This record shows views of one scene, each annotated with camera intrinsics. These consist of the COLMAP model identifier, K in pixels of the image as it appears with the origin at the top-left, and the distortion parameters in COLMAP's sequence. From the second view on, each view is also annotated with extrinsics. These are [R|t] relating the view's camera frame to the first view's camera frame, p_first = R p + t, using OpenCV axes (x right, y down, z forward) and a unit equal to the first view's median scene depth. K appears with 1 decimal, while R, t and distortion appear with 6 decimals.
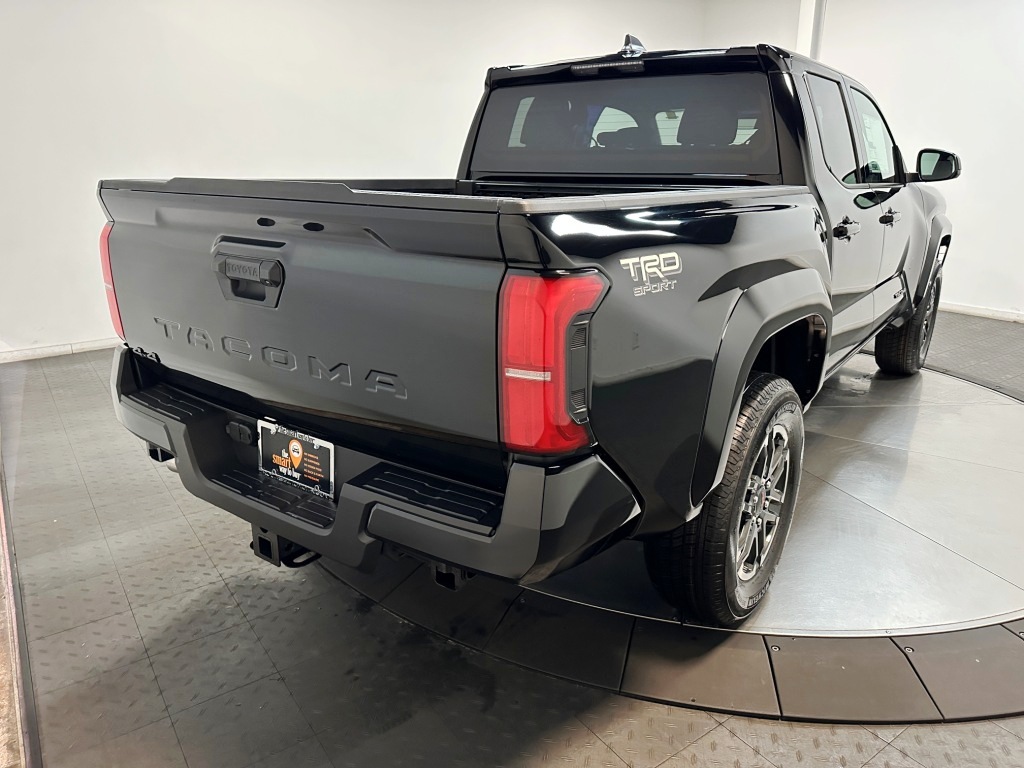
lens RADIAL K [[731.3, 0, 512.0], [0, 731.3, 384.0], [0, 0, 1]] dist [0.072328, -0.112084]
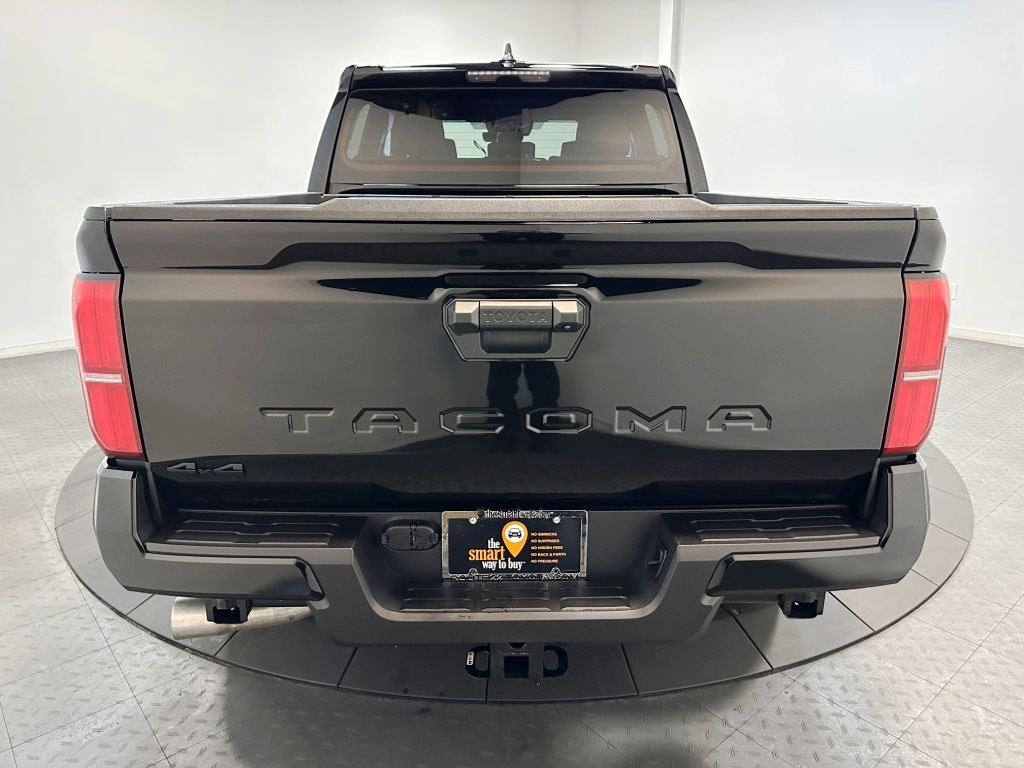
lens RADIAL K [[721.0, 0, 509.9], [0, 721.0, 379.7], [0, 0, 1]] dist [0.073123, -0.108659]
pose [[0.800104, -0.172777, 0.574440, -0.695420], [0.181602, 0.982451, 0.042554, -0.104839], [-0.571711, 0.070272, 0.817440, 0.340866]]
